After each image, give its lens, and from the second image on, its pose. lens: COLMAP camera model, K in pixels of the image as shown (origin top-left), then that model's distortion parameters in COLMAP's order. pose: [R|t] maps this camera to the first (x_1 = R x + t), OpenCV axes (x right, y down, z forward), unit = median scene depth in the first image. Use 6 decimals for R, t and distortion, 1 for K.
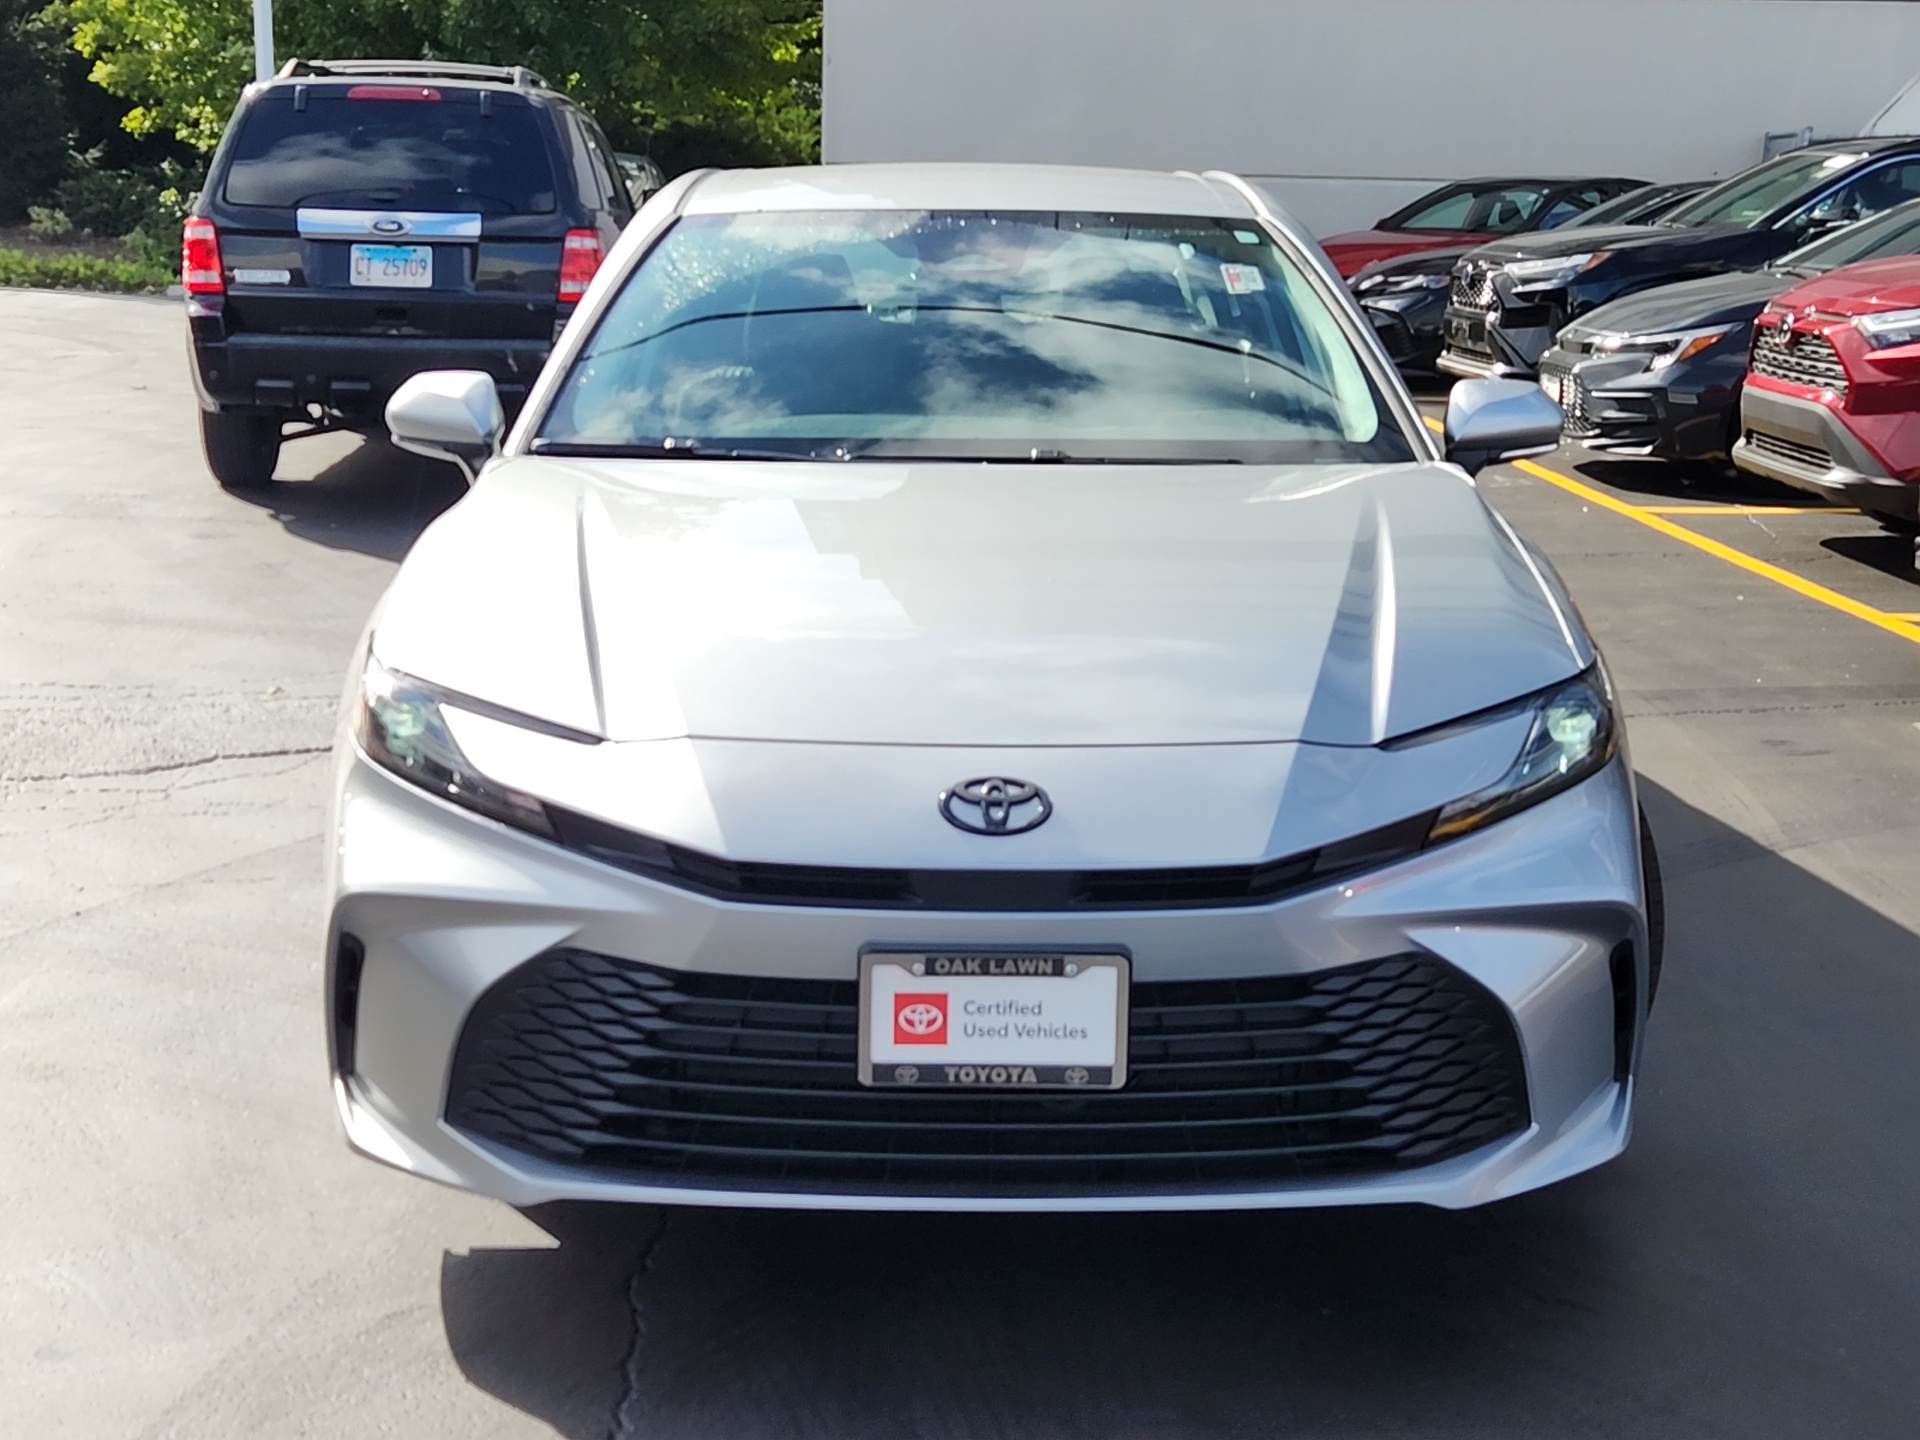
lens RADIAL K [[1408.5, 0, 966.1], [0, 1408.5, 709.9], [0, 0, 1]] dist [0.090781, -0.069102]
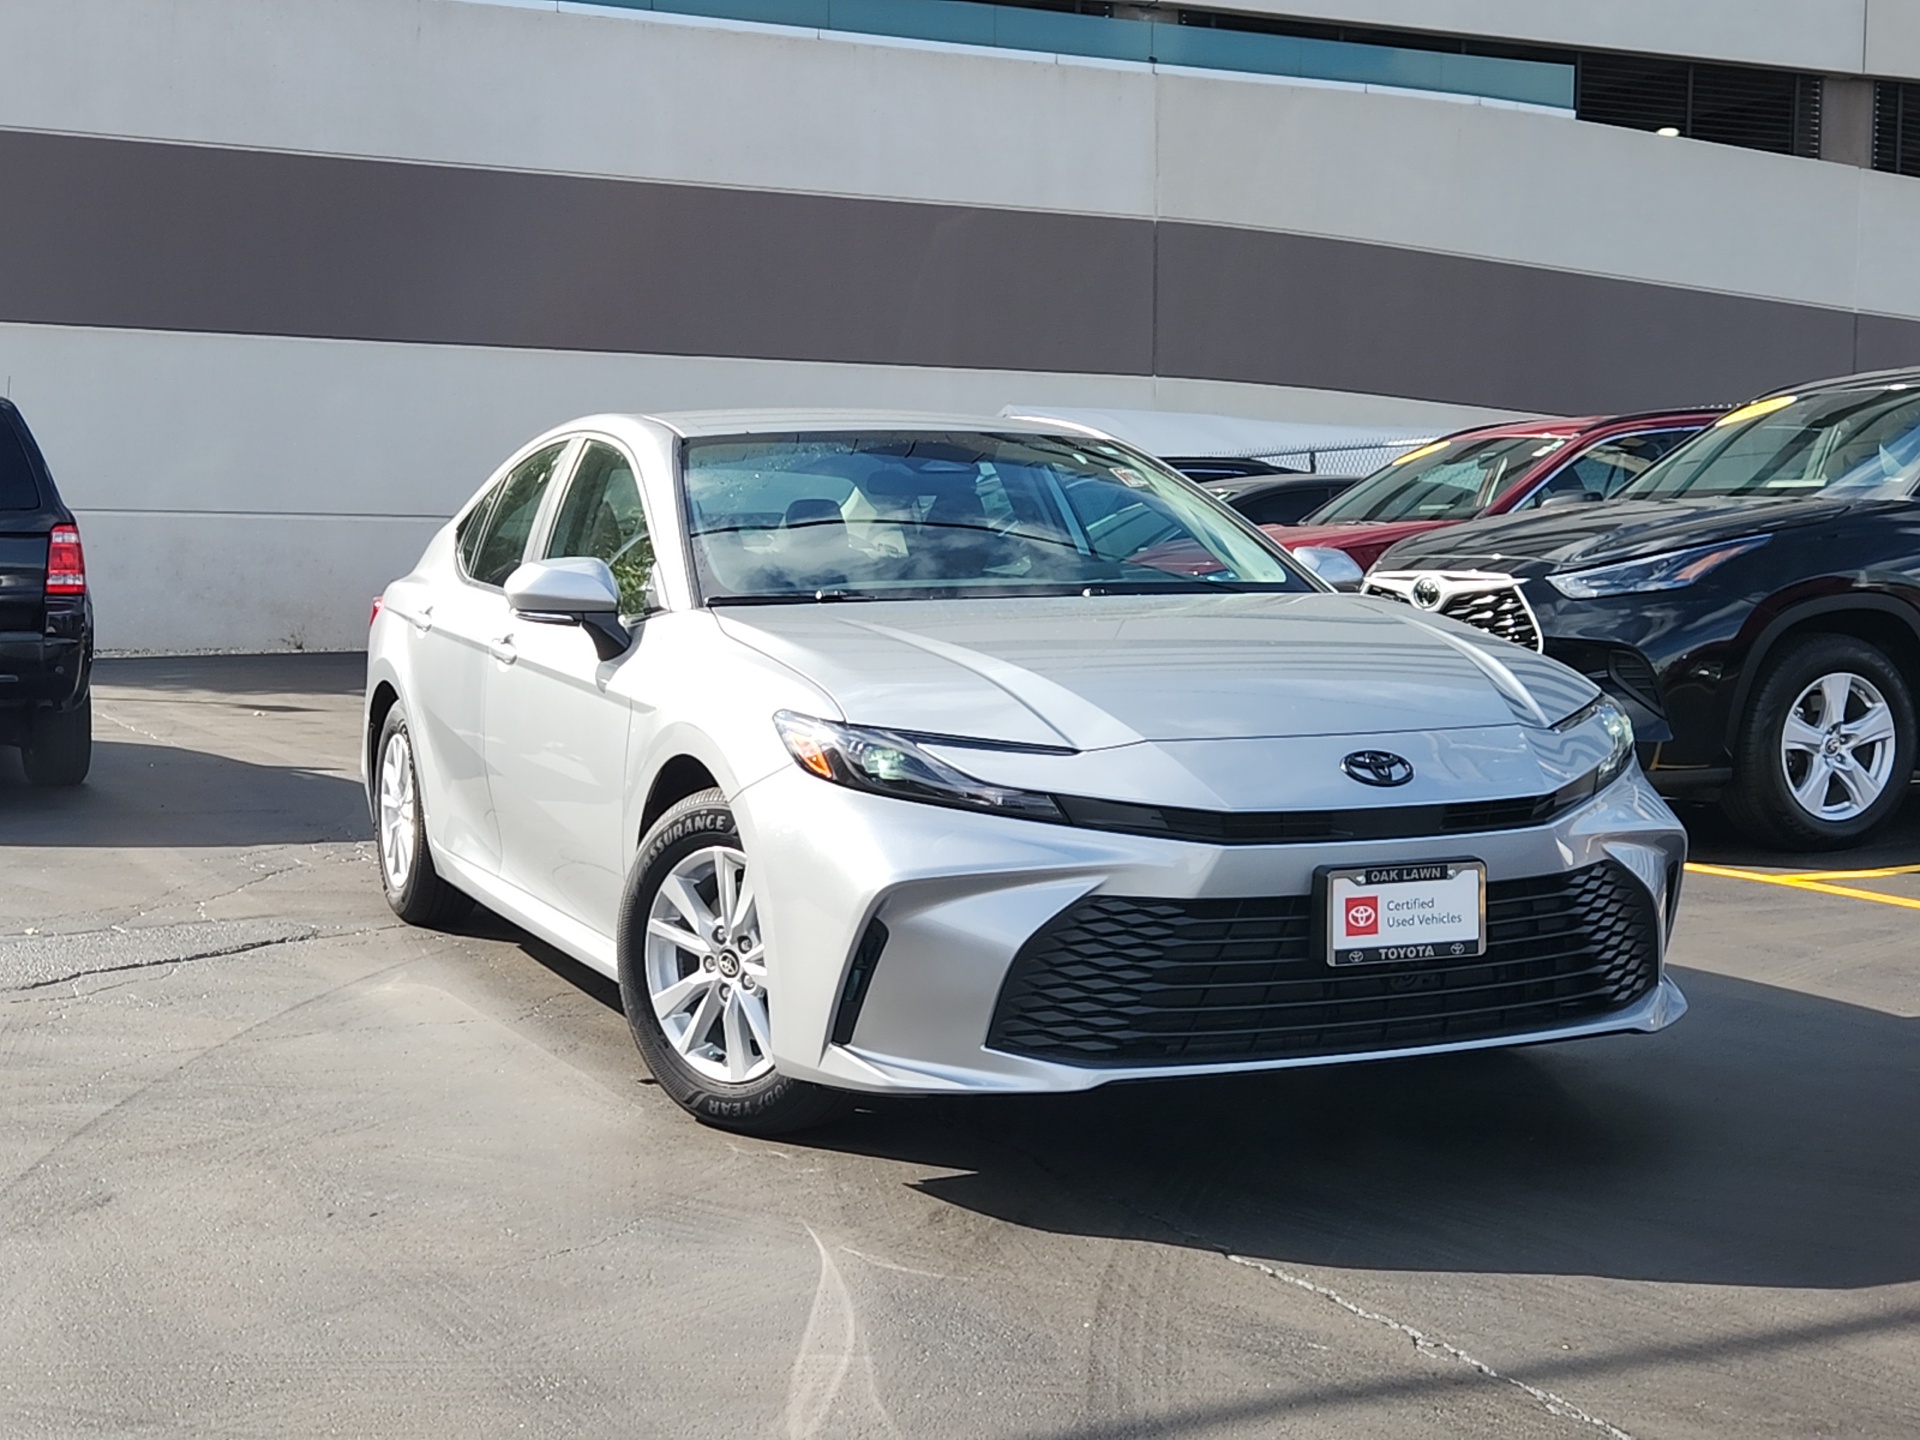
lens RADIAL K [[1408.5, 0, 951.9], [0, 1408.5, 732.6], [0, 0, 1]] dist [0.090781, -0.069102]
pose [[0.967853, -0.063358, 0.243407, -0.763740], [0.085369, 0.993055, -0.080960, 0.113910], [-0.236587, 0.099137, 0.966539, -0.305472]]
